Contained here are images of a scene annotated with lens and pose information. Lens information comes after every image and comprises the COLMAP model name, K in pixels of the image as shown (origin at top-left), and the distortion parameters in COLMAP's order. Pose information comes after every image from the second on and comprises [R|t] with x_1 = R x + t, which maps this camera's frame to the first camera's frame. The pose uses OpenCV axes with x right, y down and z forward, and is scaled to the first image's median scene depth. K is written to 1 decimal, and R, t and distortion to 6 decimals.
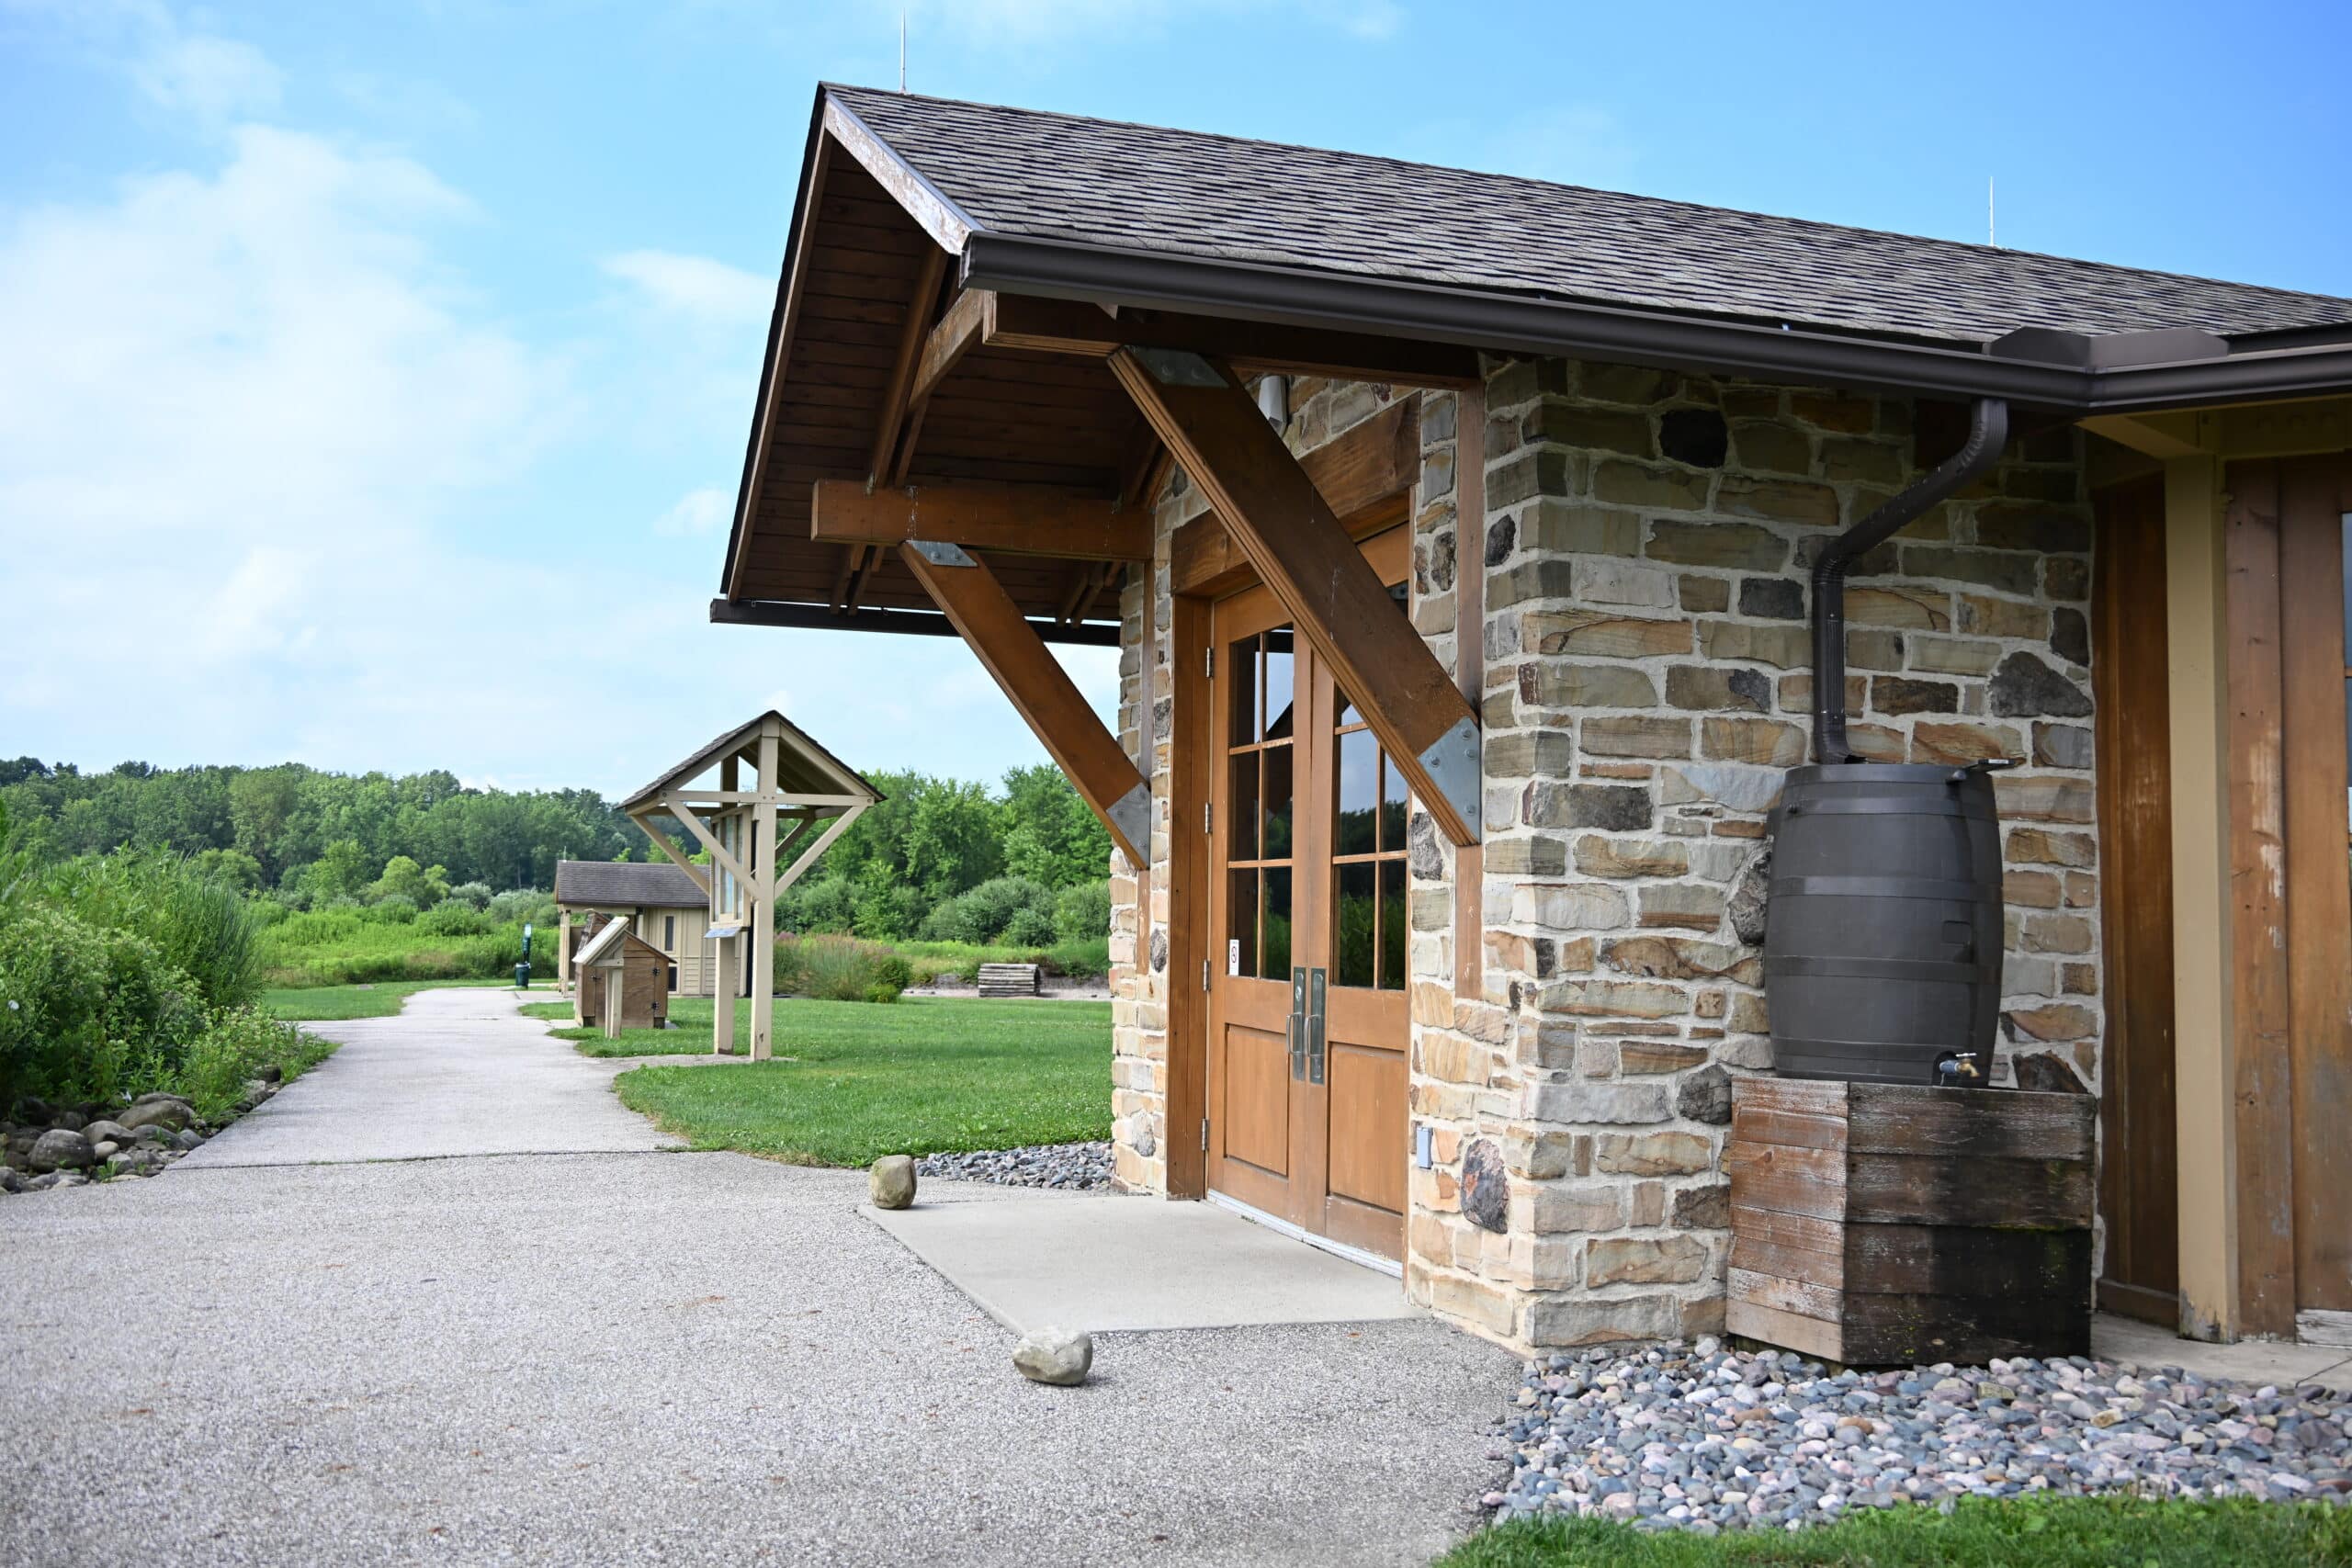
lens RADIAL K [[2092.5, 0, 1174.4], [0, 2092.5, 794.6], [0, 0, 1]] dist [0.012111, 0.003452]
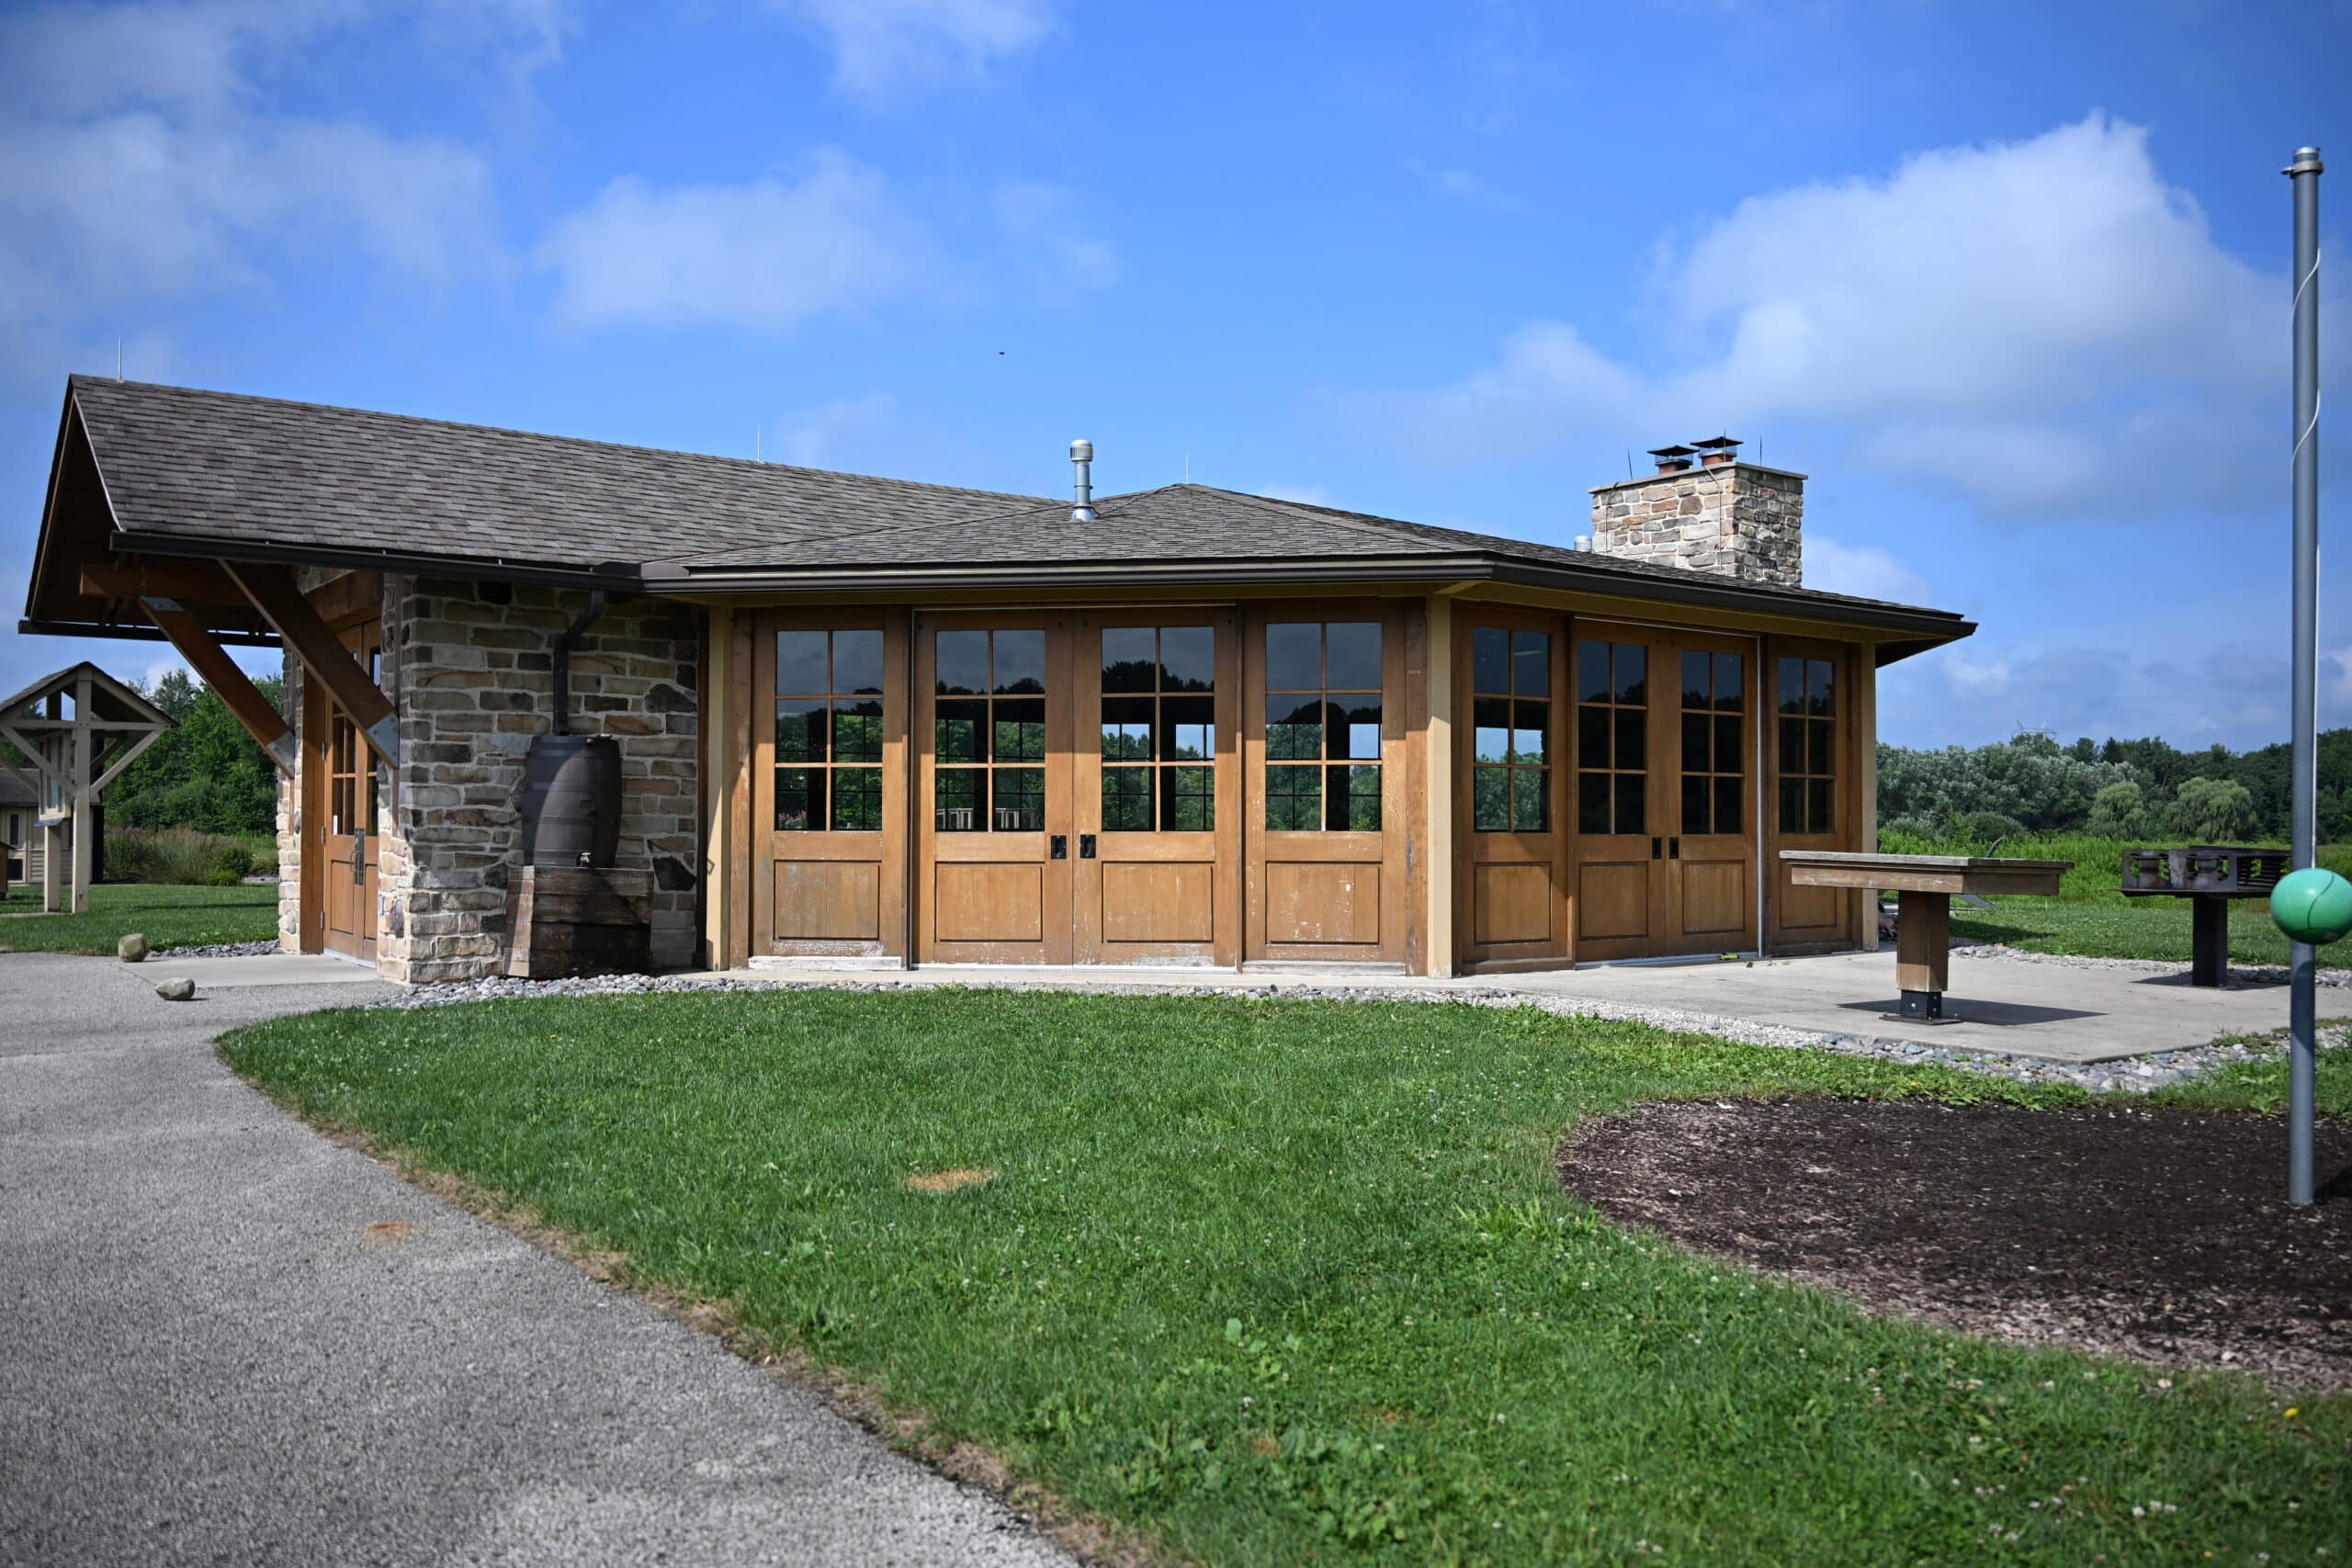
lens RADIAL K [[1838.1, 0, 1174.2], [0, 1838.1, 773.0], [0, 0, 1]] dist [-0.000566, -0.005015]
pose [[0.947849, -0.004720, 0.318684, 0.311452], [-0.007650, 0.999265, 0.037552, -0.053115], [-0.318627, -0.038032, 0.947117, -1.159129]]
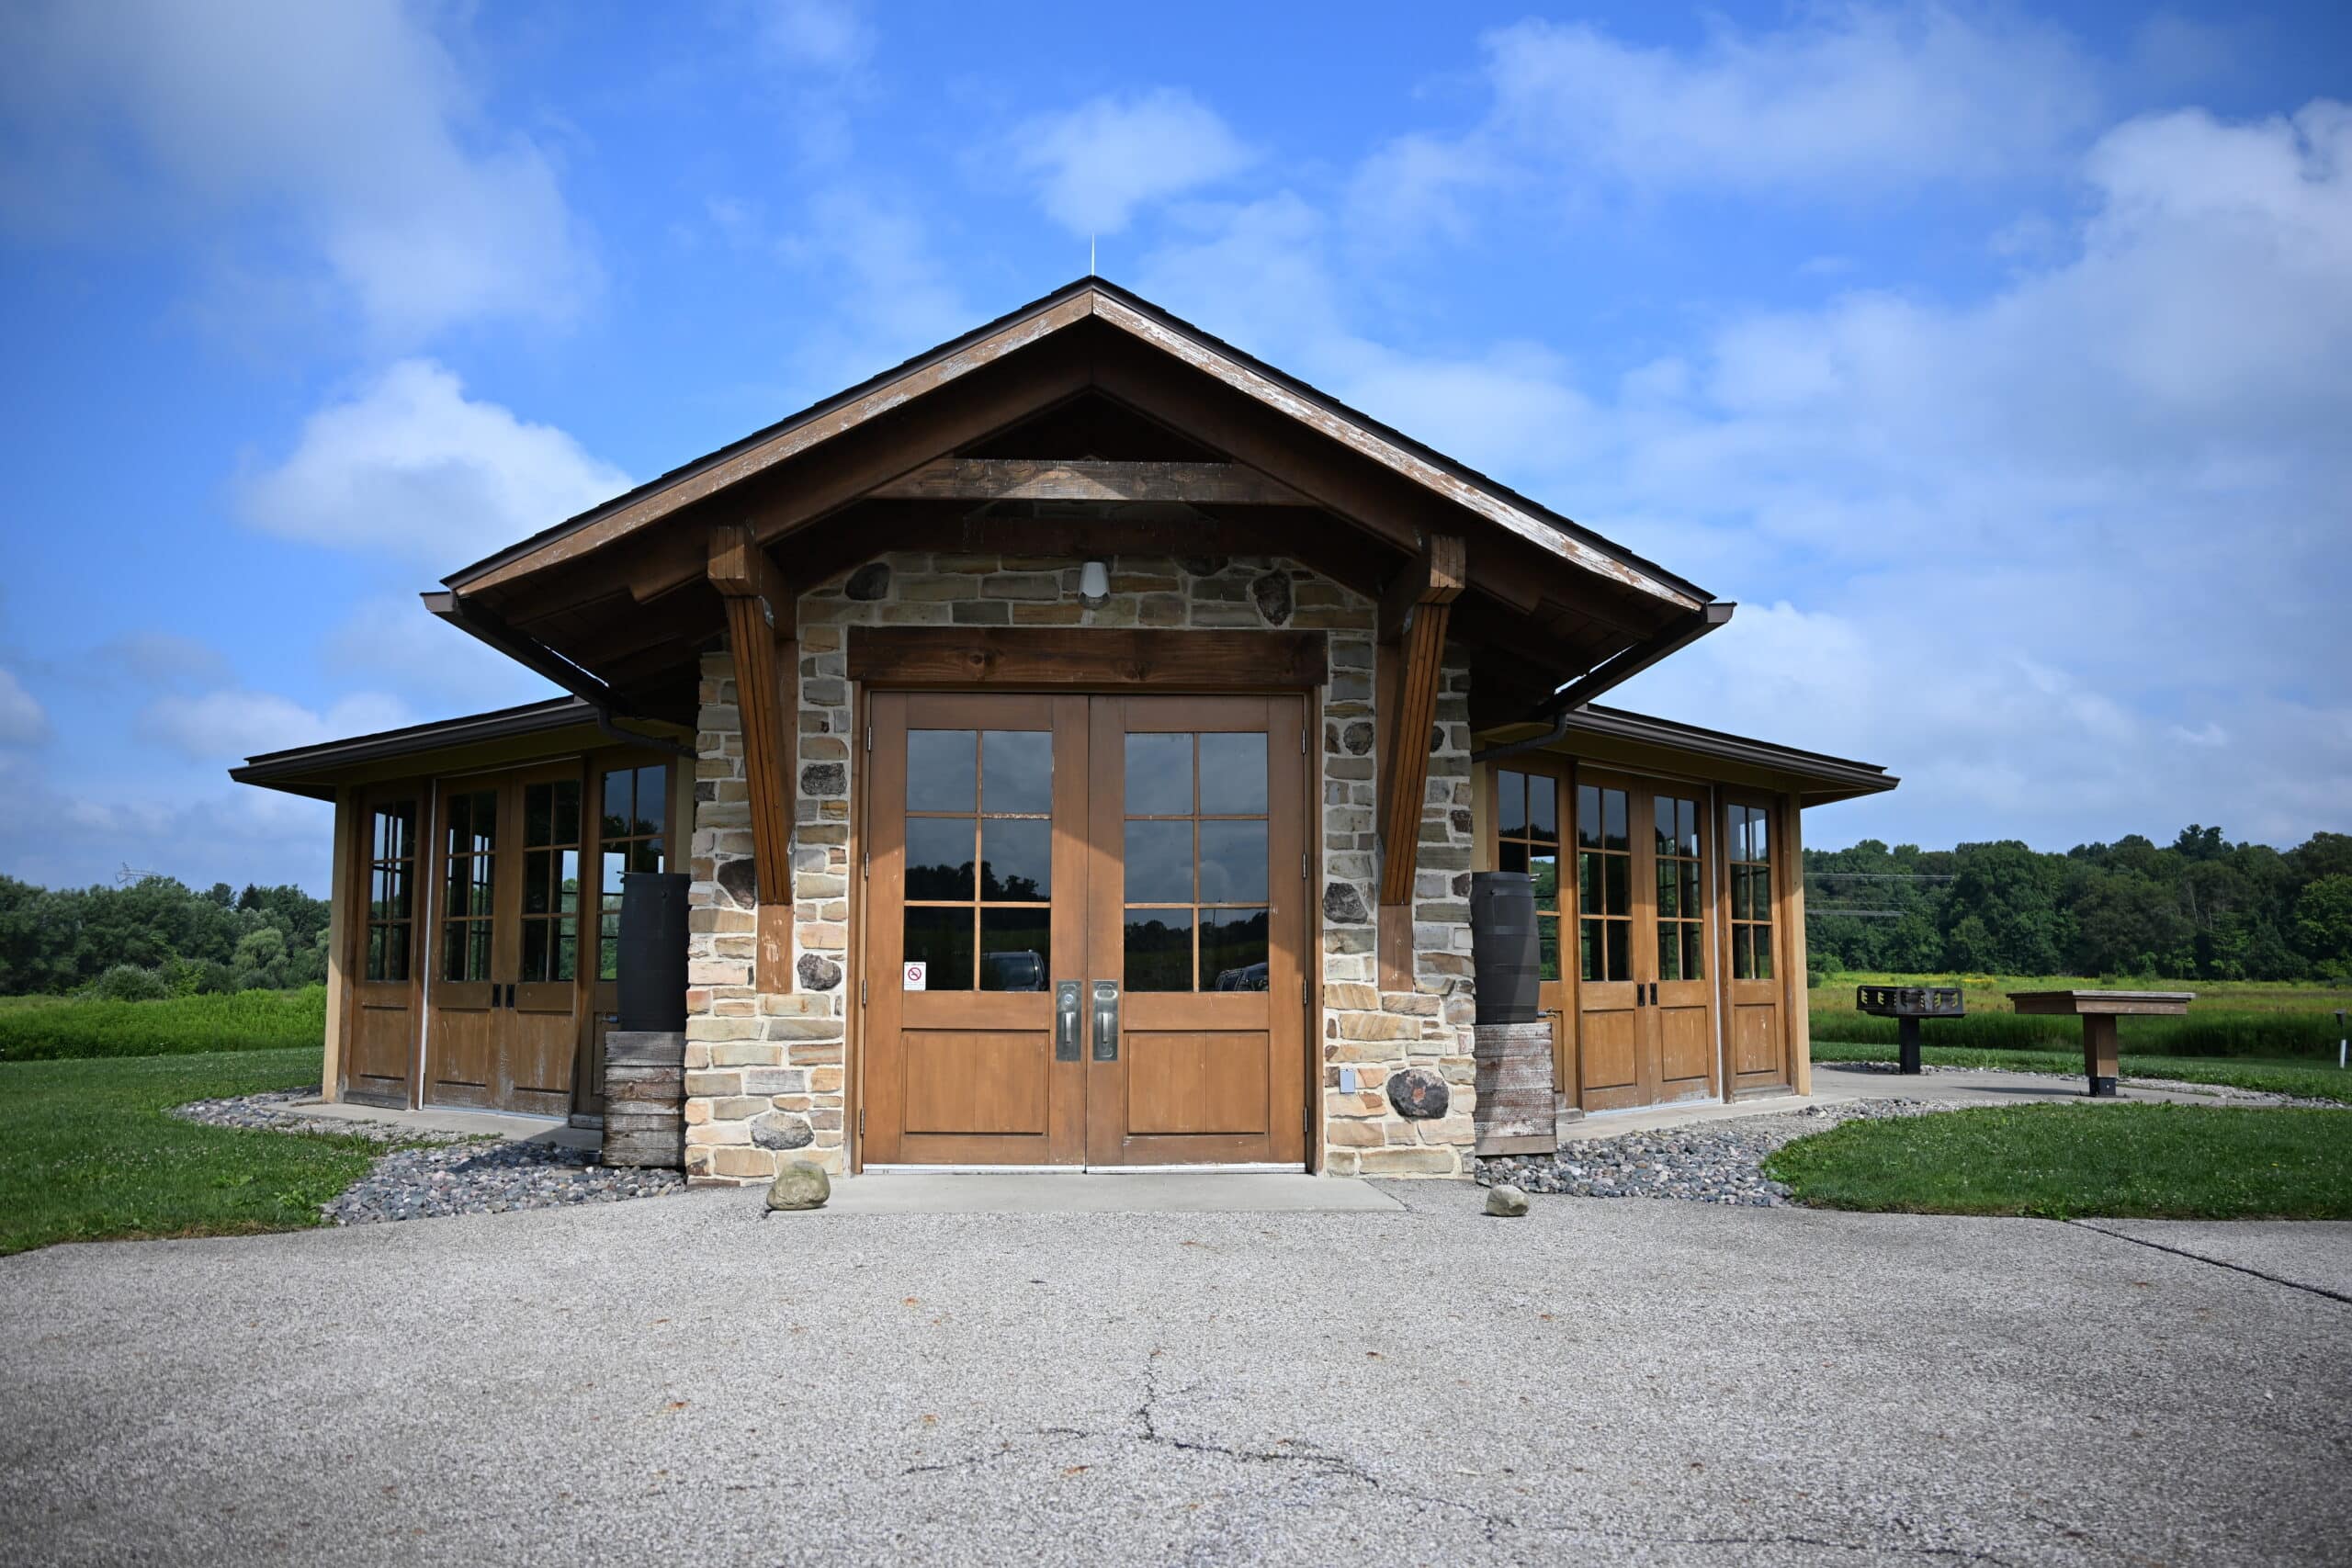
lens RADIAL K [[1838.1, 0, 1174.4], [0, 1838.1, 787.2], [0, 0, 1]] dist [-0.000566, -0.005015]
pose [[0.260567, 0.081974, 0.961969, -1.448402], [-0.057800, 0.995926, -0.069212, 0.044784], [-0.963724, -0.037568, 0.264244, 0.795641]]
